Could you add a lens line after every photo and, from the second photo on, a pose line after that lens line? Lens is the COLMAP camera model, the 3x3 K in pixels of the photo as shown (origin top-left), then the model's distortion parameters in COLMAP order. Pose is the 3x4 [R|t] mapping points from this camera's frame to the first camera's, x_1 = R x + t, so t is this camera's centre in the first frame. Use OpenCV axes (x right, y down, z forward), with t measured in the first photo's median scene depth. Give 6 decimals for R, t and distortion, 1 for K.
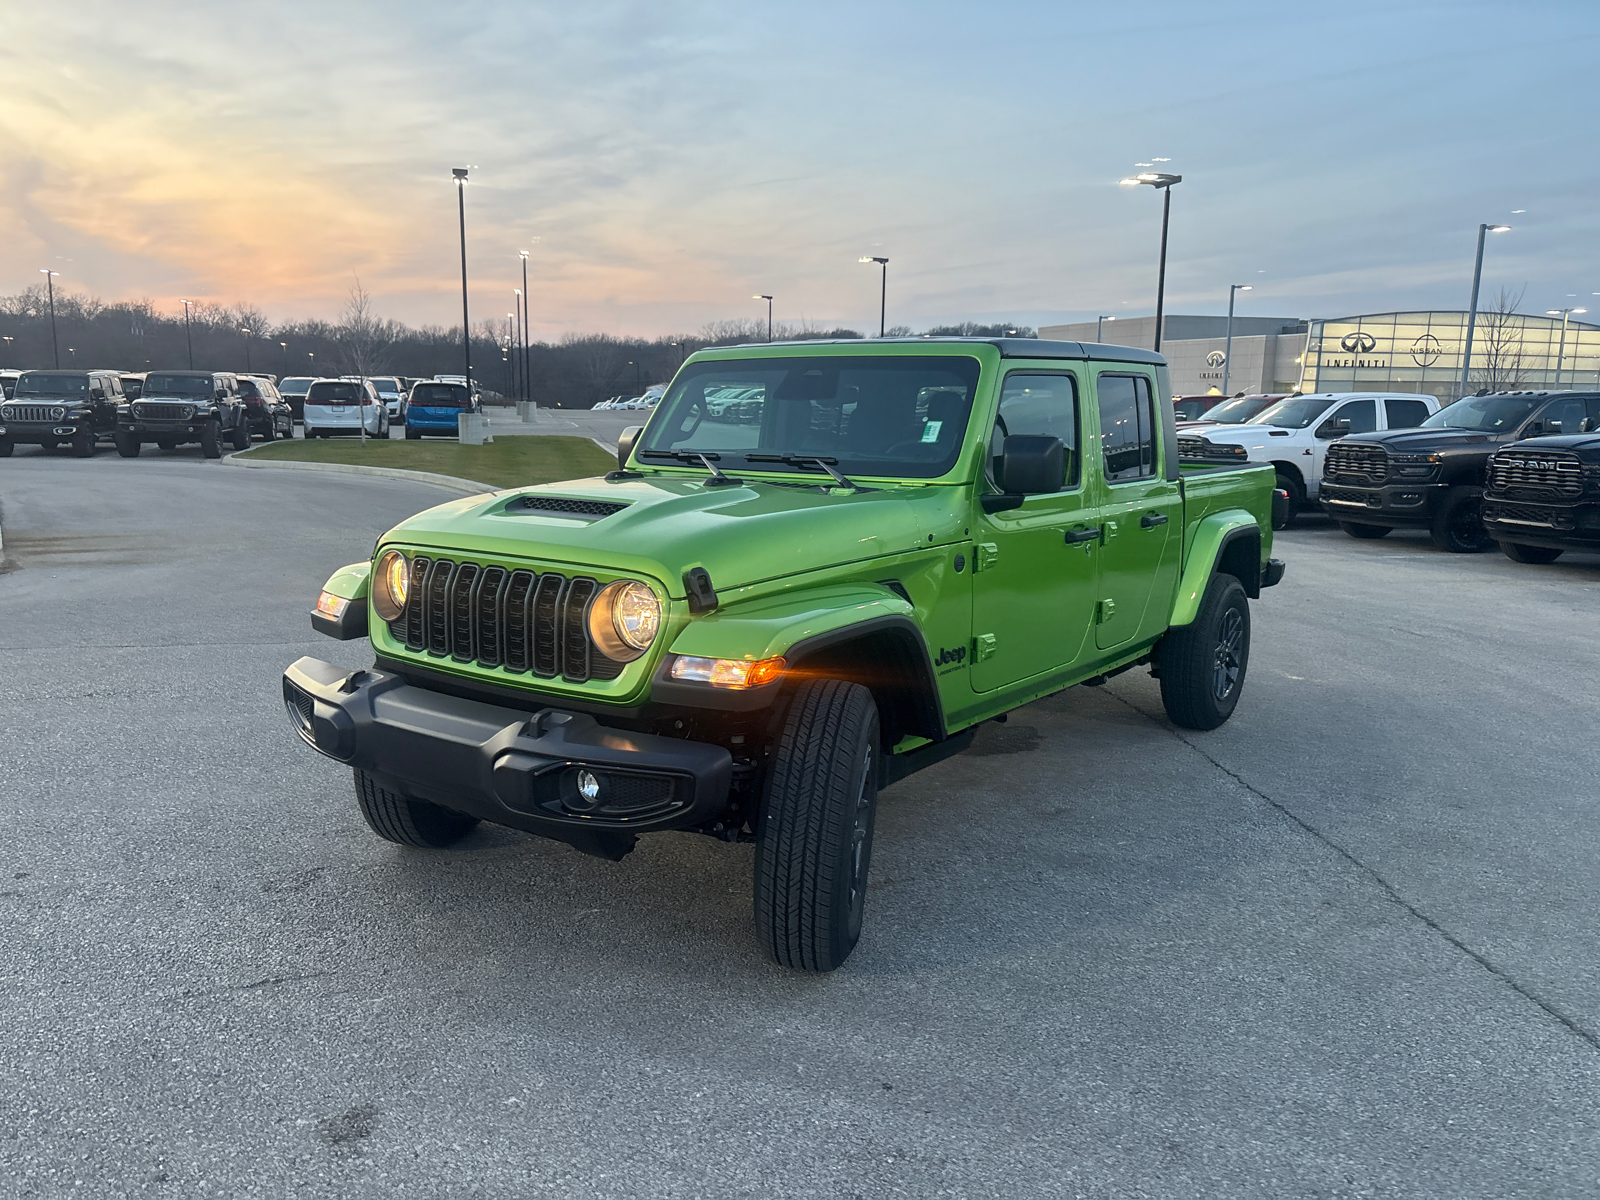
lens RADIAL K [[1215.2, 0, 766.3], [0, 1215.2, 602.0], [0, 0, 1]] dist [0.042443, -0.047613]
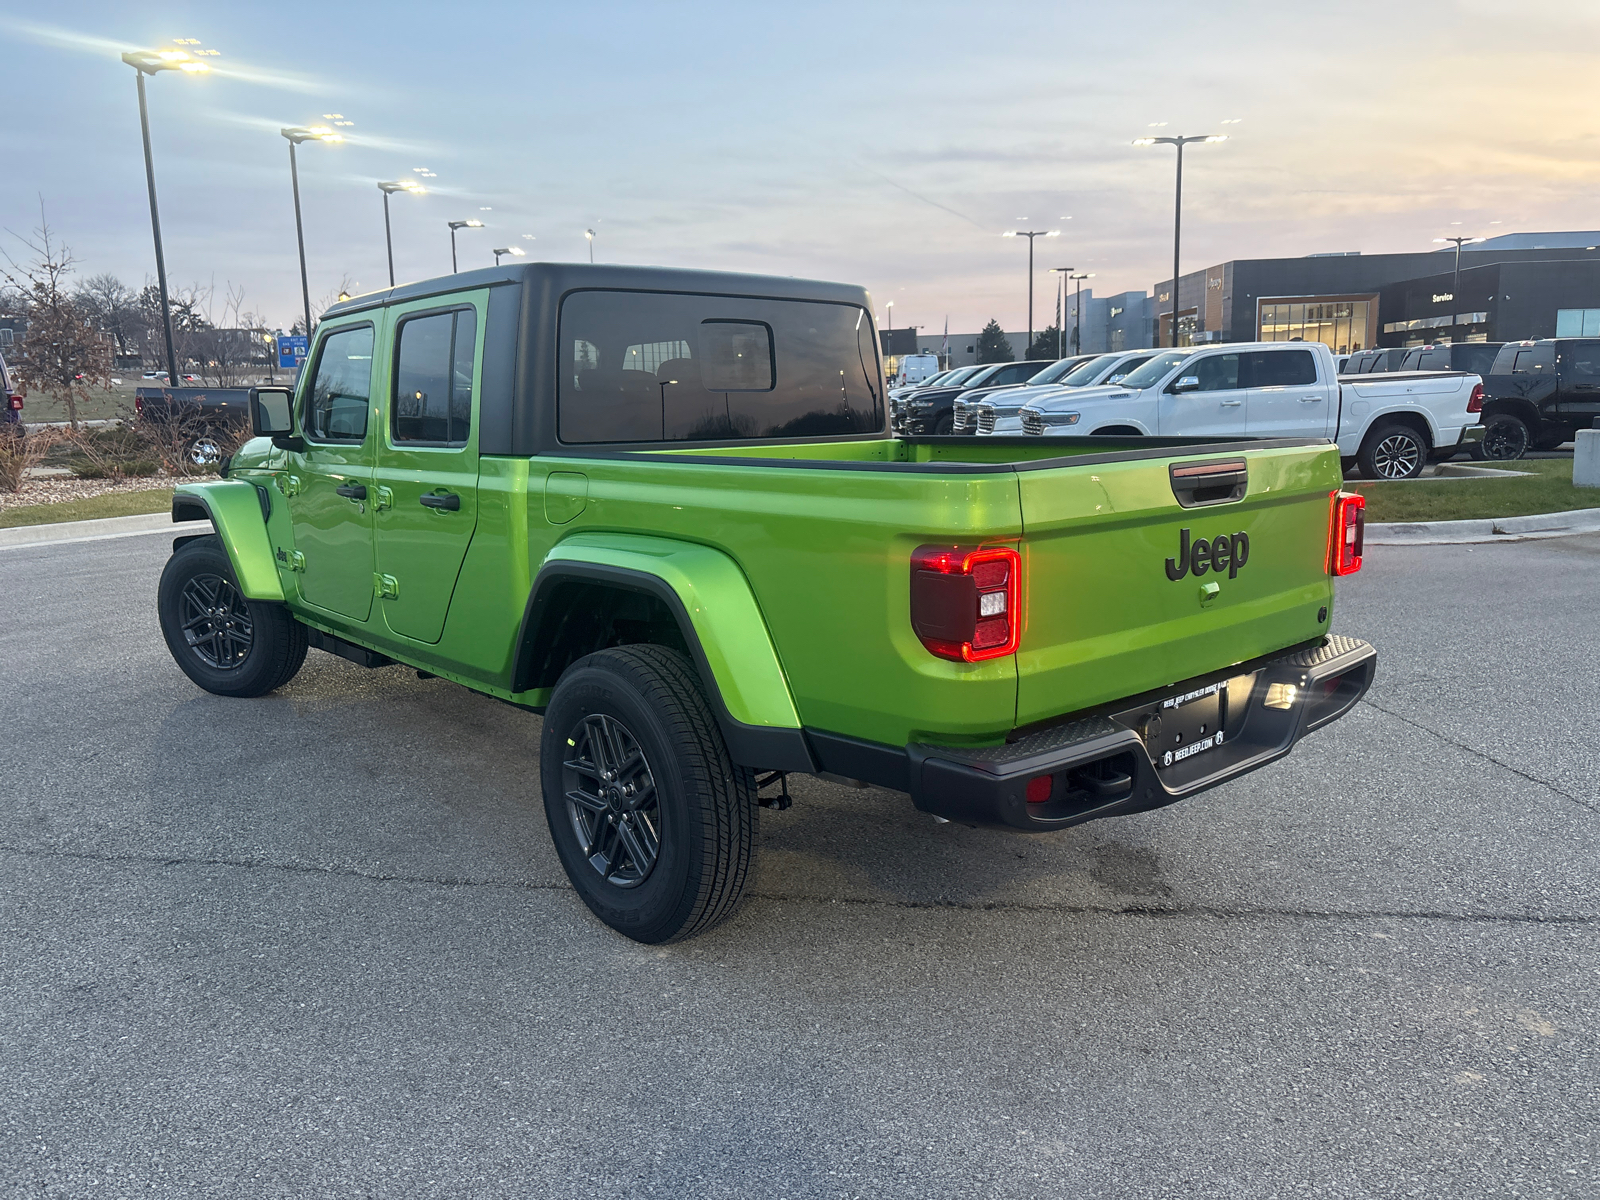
lens RADIAL K [[1215.2, 0, 788.9], [0, 1215.2, 601.1], [0, 0, 1]] dist [0.042443, -0.047613]
pose [[-0.226495, 0.151669, -0.962131, 0.170192], [-0.140385, 0.972405, 0.186336, -0.030247], [0.963842, 0.177273, -0.198952, 0.233790]]
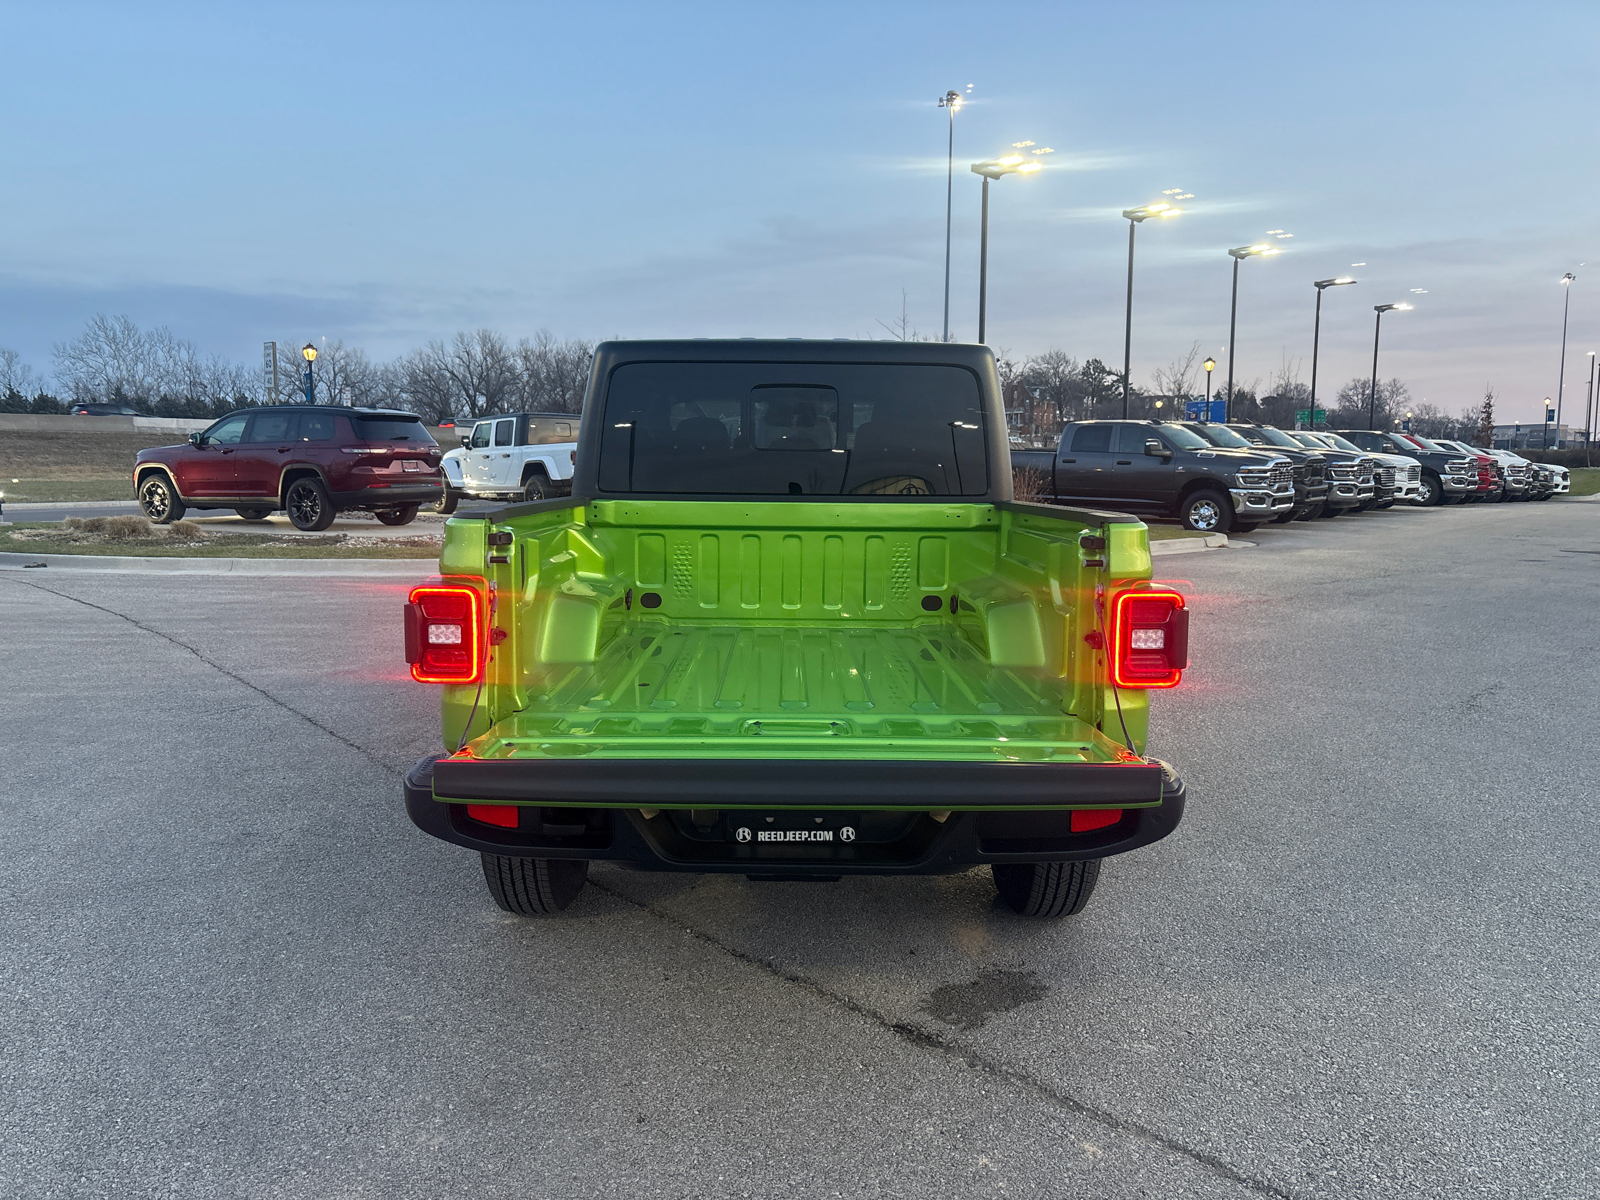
lens RADIAL K [[1215.2, 0, 779.6], [0, 1215.2, 603.3], [0, 0, 1]] dist [0.042443, -0.047613]
pose [[-0.816529, 0.046144, -0.575457, 0.123456], [-0.108848, 0.966617, 0.231957, -0.042391], [0.566950, 0.252038, -0.784248, 0.312250]]
